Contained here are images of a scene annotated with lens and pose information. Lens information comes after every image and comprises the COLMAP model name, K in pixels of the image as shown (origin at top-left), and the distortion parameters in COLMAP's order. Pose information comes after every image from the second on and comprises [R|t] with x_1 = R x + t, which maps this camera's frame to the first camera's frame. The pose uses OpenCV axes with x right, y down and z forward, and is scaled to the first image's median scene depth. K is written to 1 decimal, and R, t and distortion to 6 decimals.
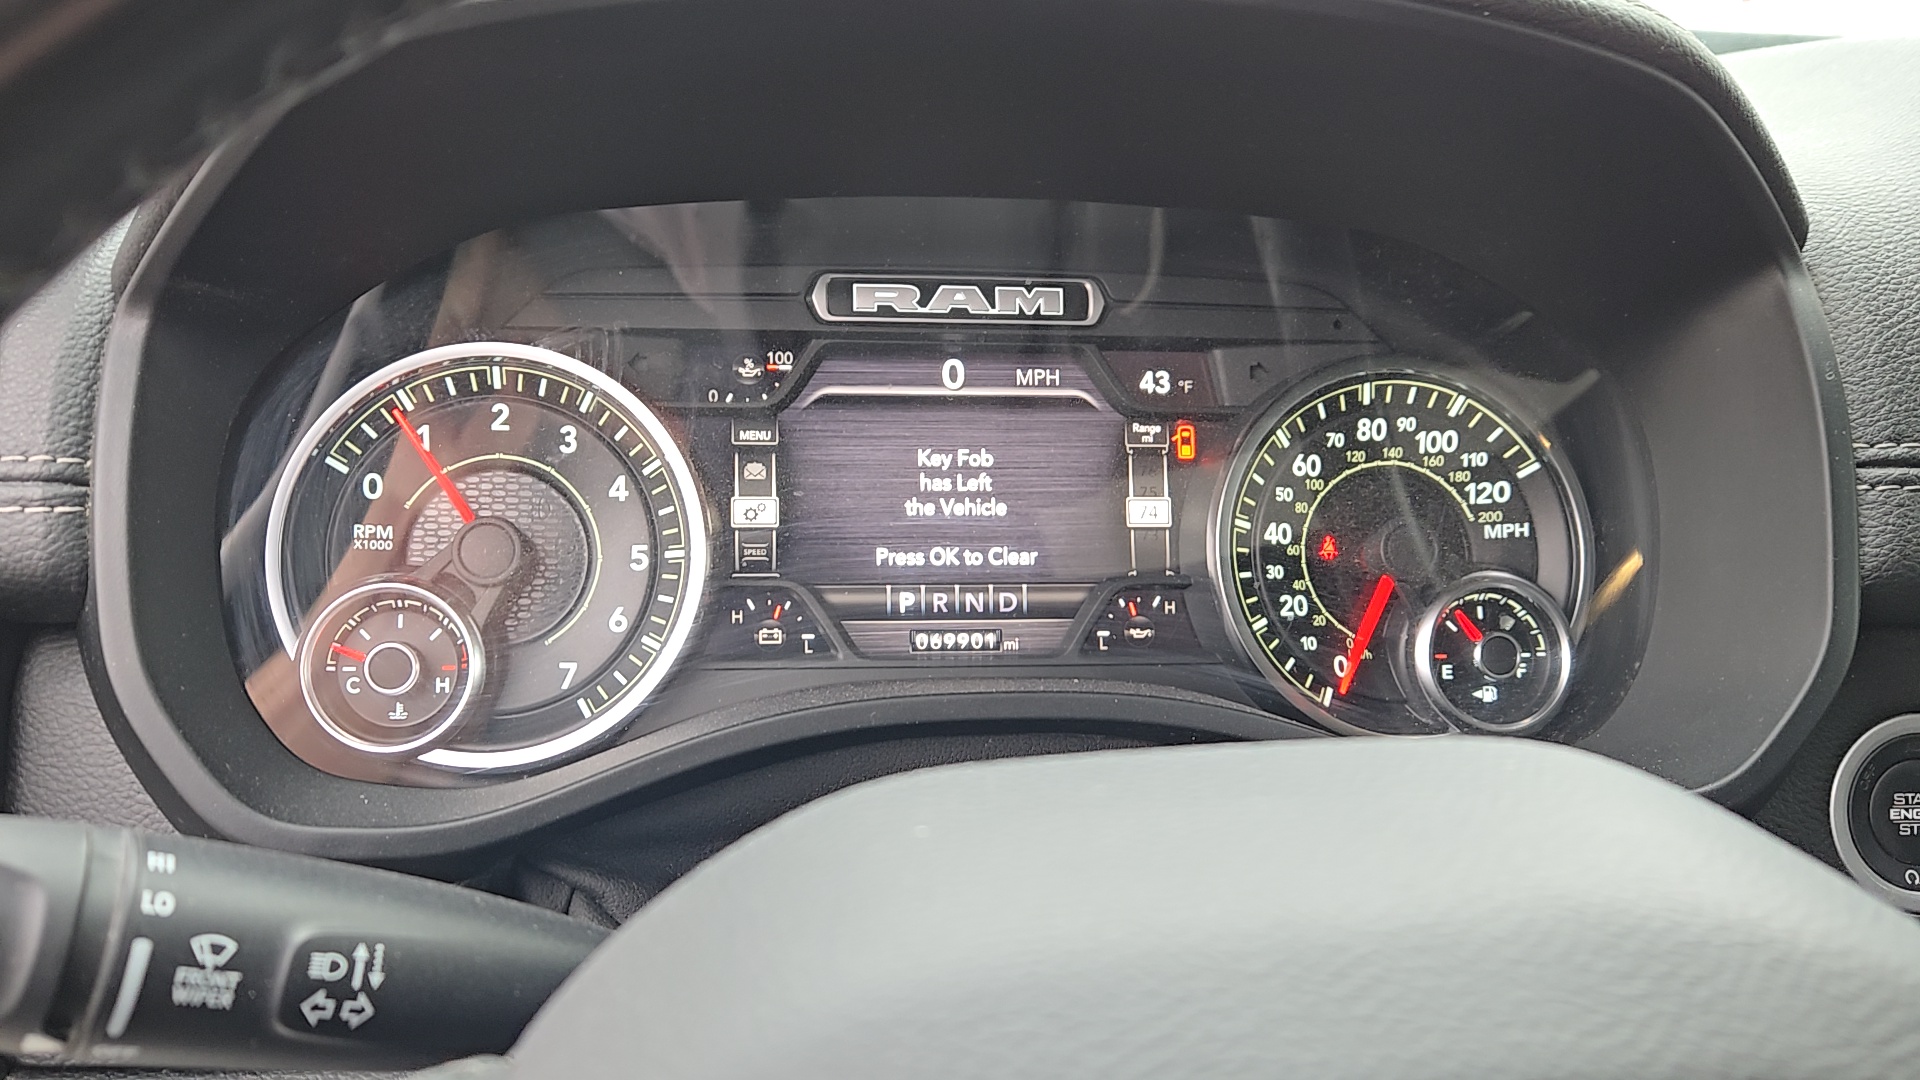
lens RADIAL K [[1576.9, 0, 952.1], [0, 1576.9, 549.2], [0, 0, 1]] dist [0.012635, -0.069955]
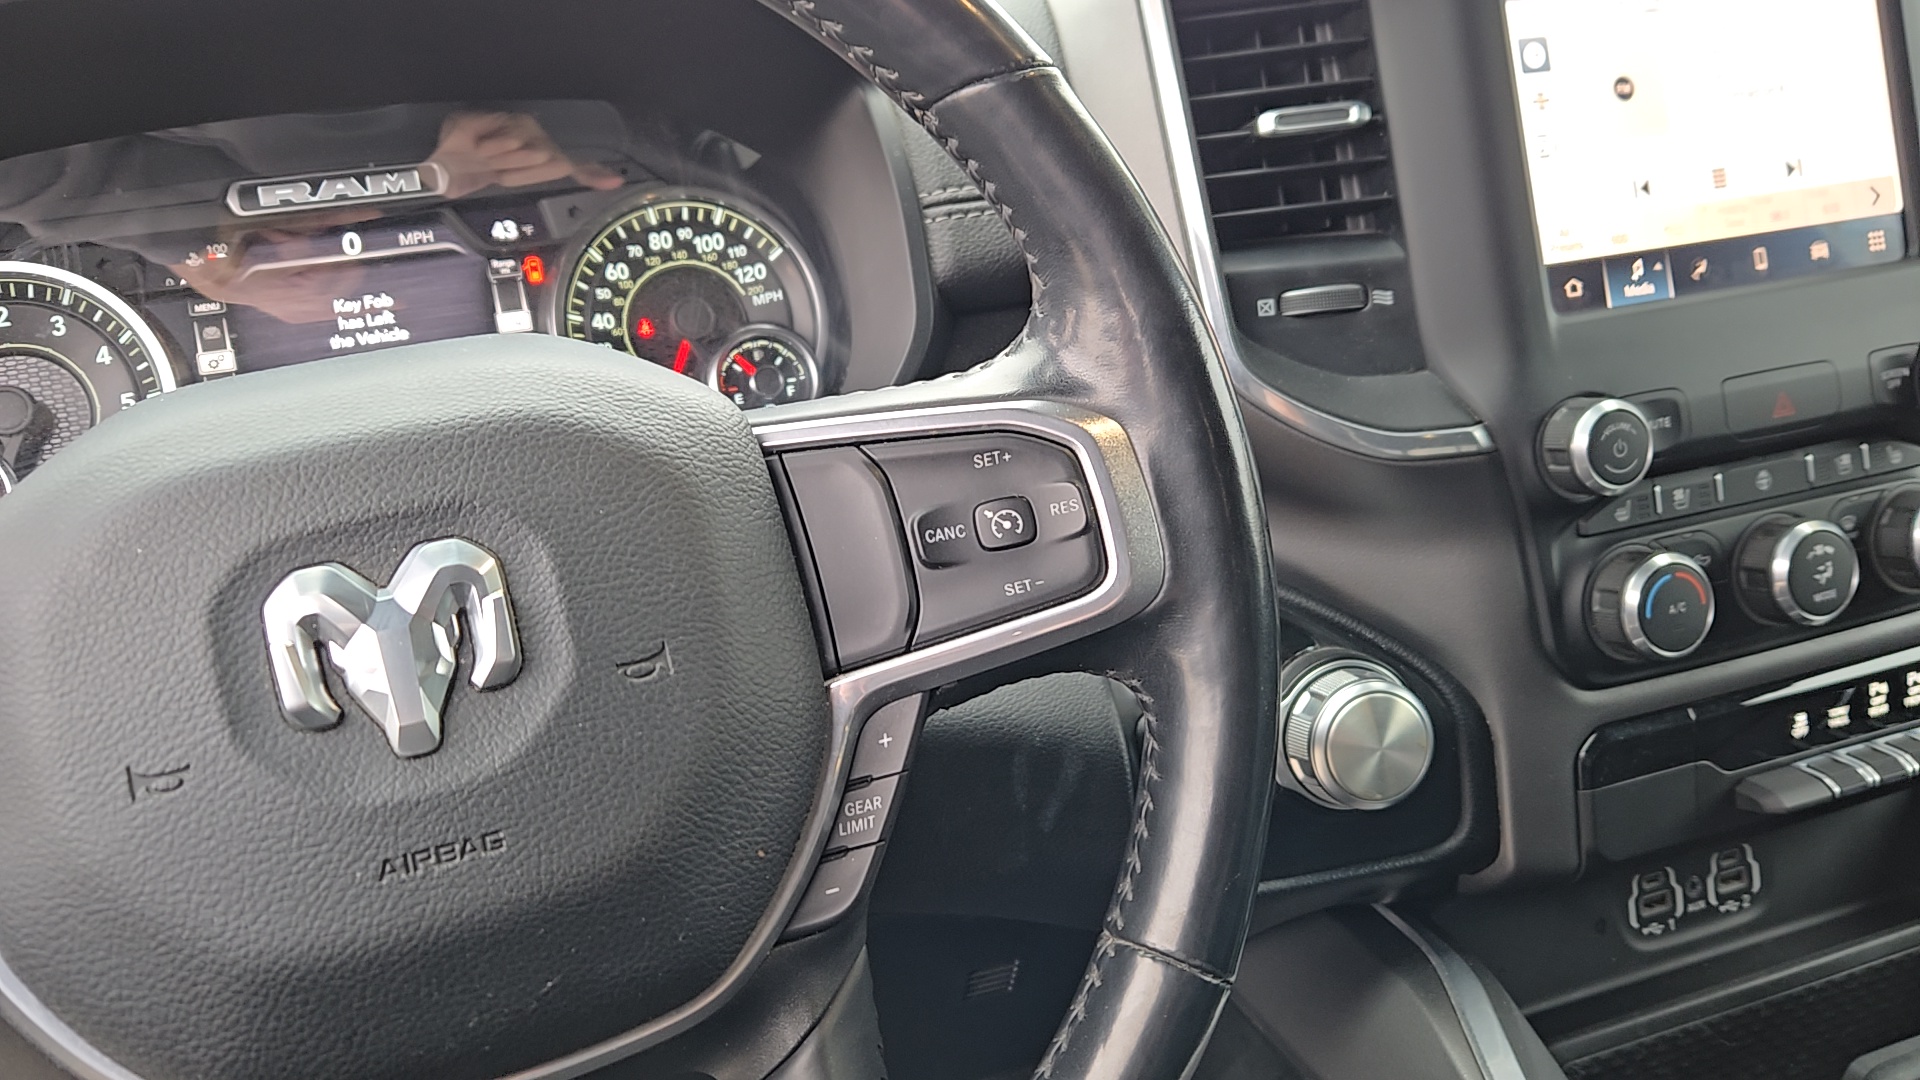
lens RADIAL K [[1624.9, 0, 954.2], [0, 1624.9, 542.3], [0, 0, 1]] dist [0.003274, -0.005952]
pose [[0.971163, -0.171861, 0.165243, 0.236737], [0.167167, 0.985033, 0.042014, 0.177886], [-0.169991, -0.013180, 0.985358, -0.506906]]
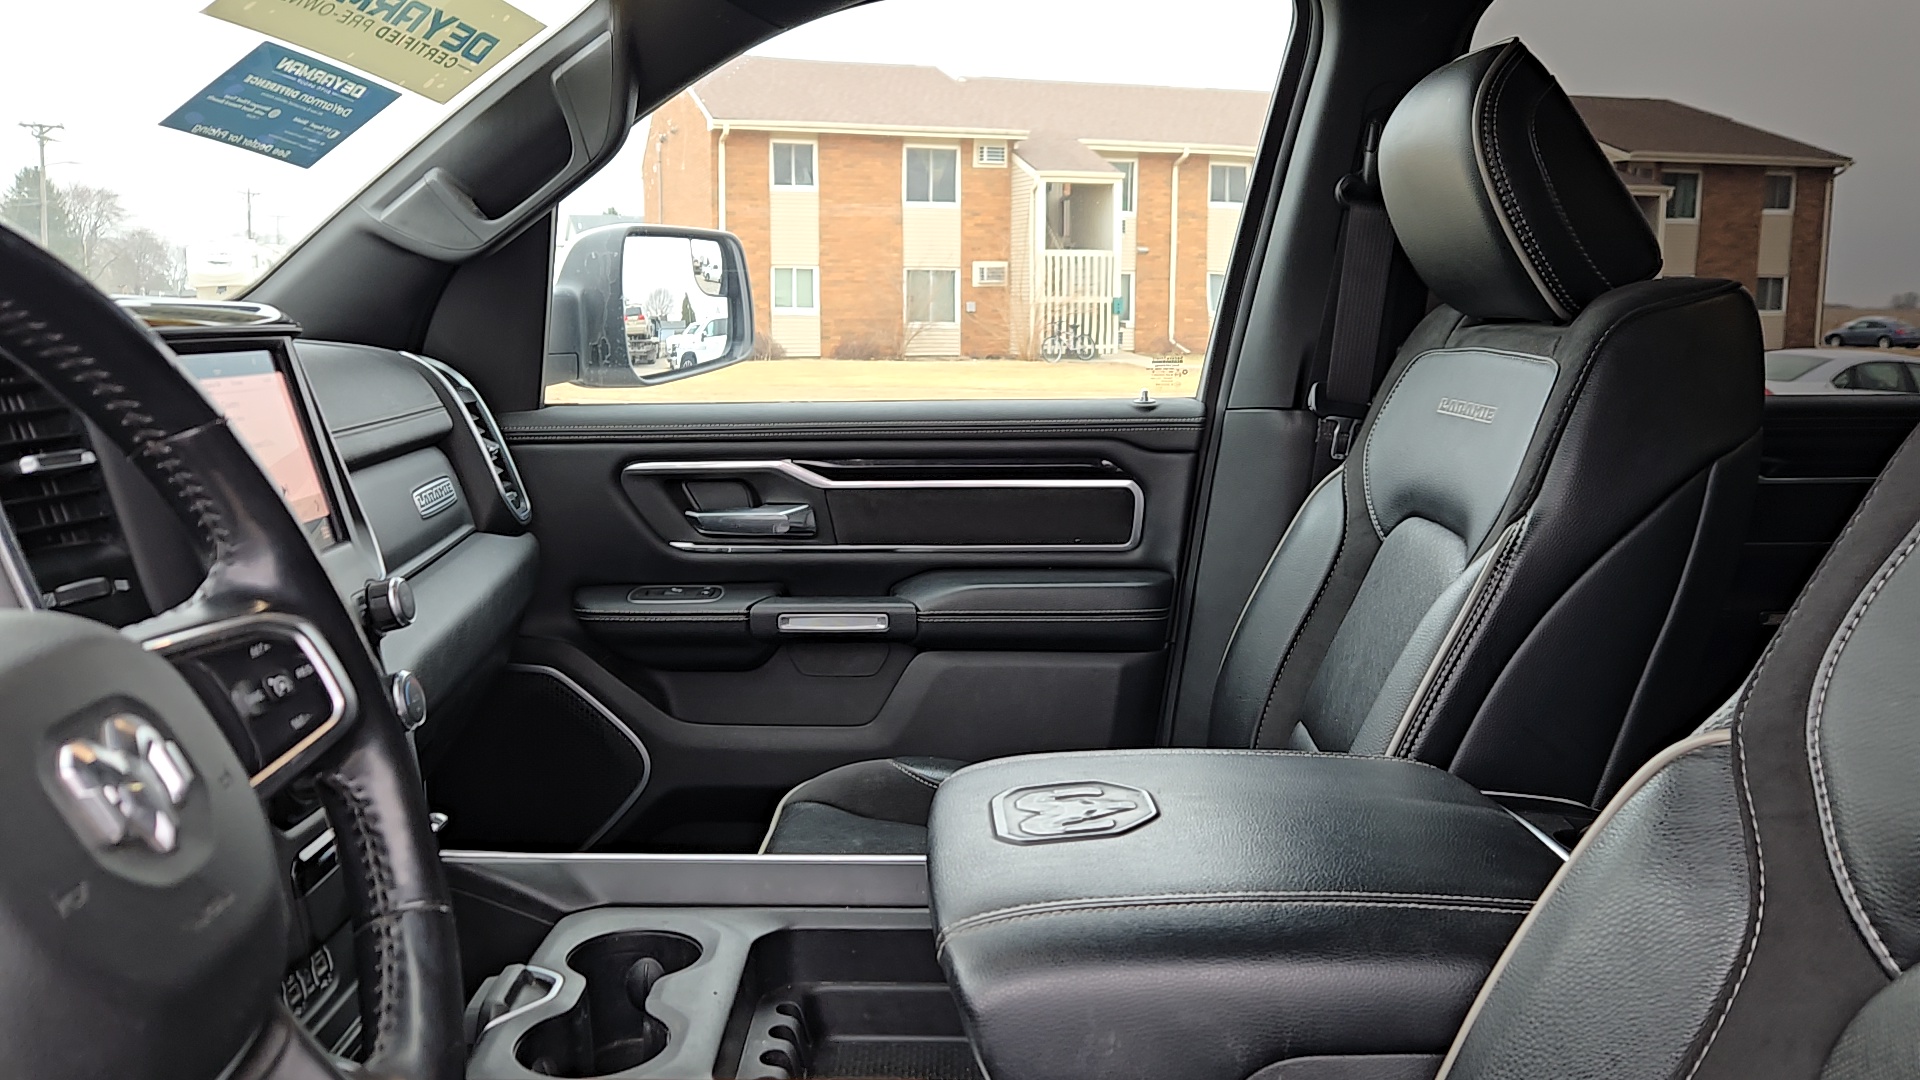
lens RADIAL K [[1624.9, 0, 954.2], [0, 1624.9, 542.3], [0, 0, 1]] dist [0.003274, -0.005952]
pose [[0.123173, -0.174605, 0.976904, -0.879665], [0.282849, 0.949746, 0.134088, 0.066150], [-0.951223, 0.259800, 0.166370, -0.476512]]
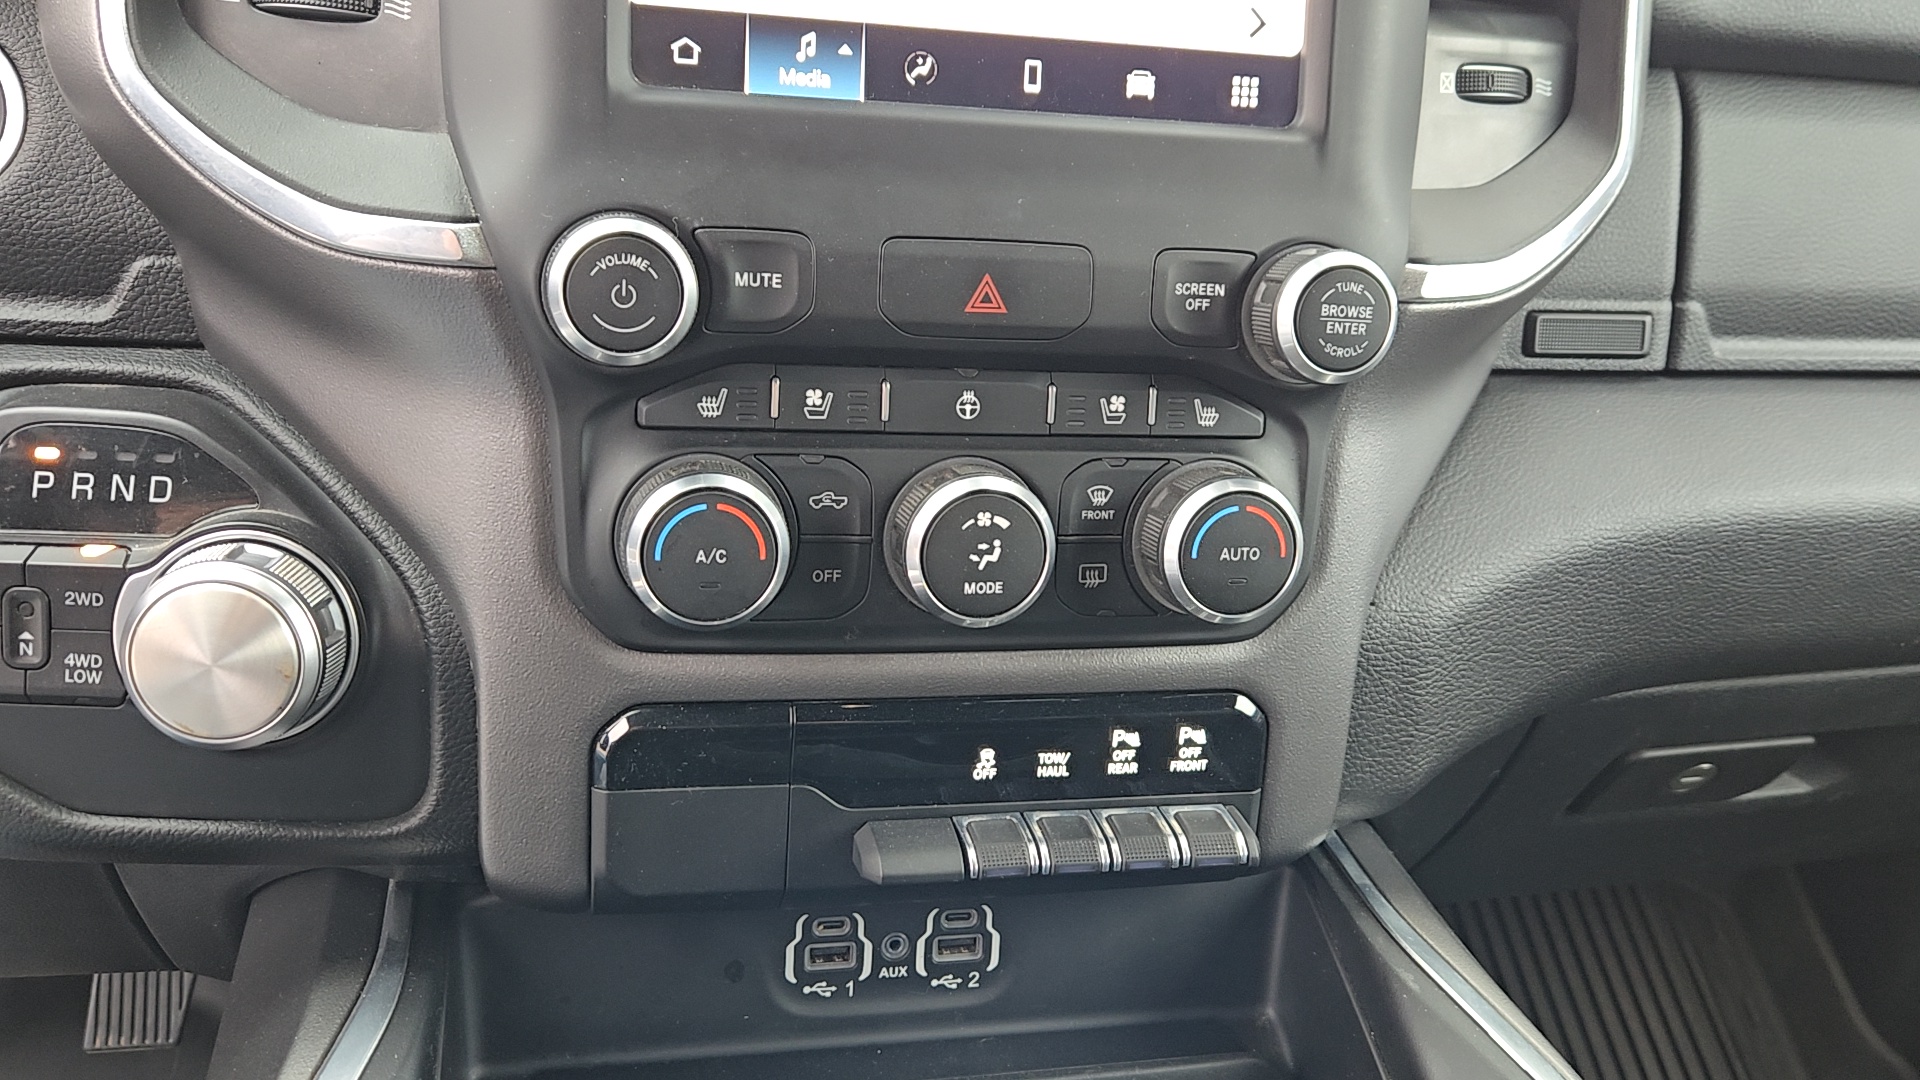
lens RADIAL K [[1624.9, 0, 954.2], [0, 1624.9, 542.3], [0, 0, 1]] dist [0.003274, -0.005952]
pose [[0.993748, 0.022104, 0.109437, 1.053217], [-0.035911, 0.991399, 0.125850, 0.261842], [-0.105713, -0.128994, 0.985995, -0.184425]]
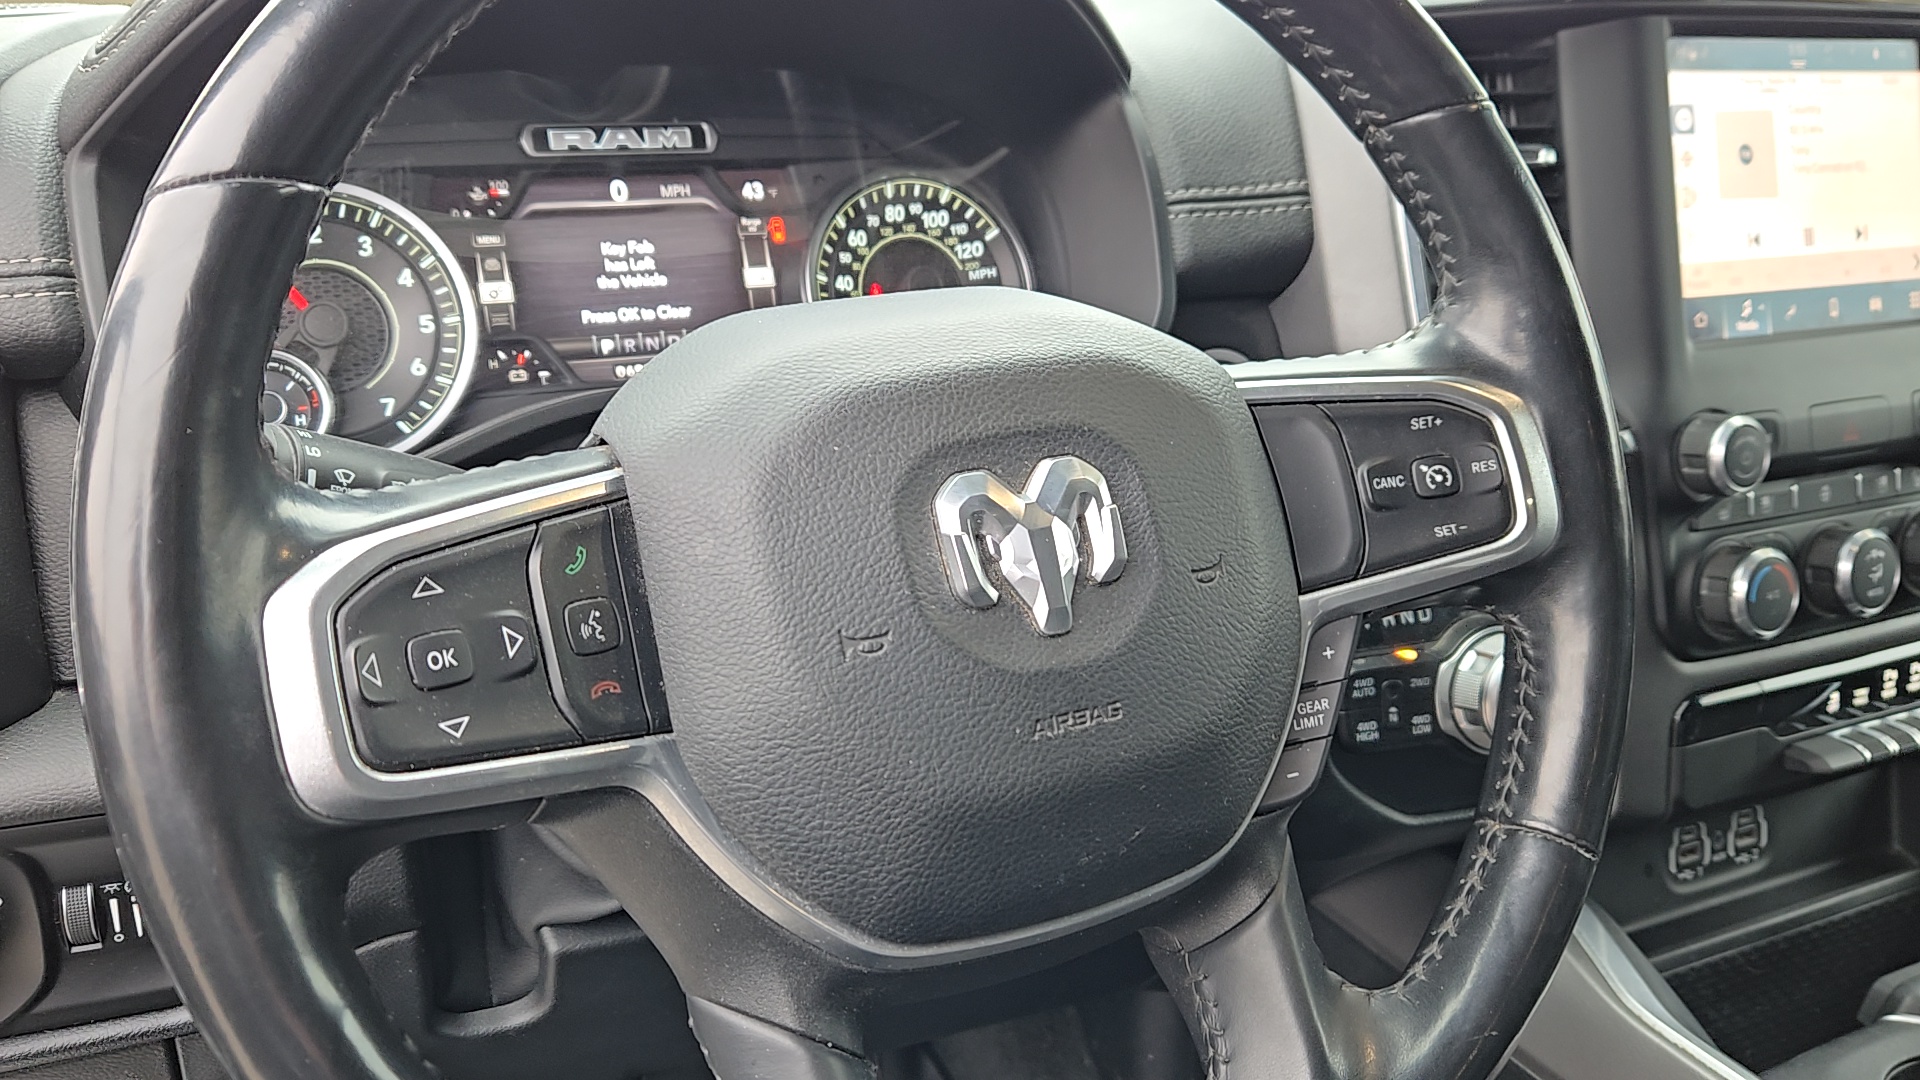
lens RADIAL K [[1624.9, 0, 954.2], [0, 1624.9, 542.3], [0, 0, 1]] dist [0.003274, -0.005952]
pose [[0.945855, -0.117863, 0.302433, -0.203064], [0.103716, 0.992643, 0.062478, 0.153490], [-0.307572, -0.027728, 0.951121, -0.555431]]
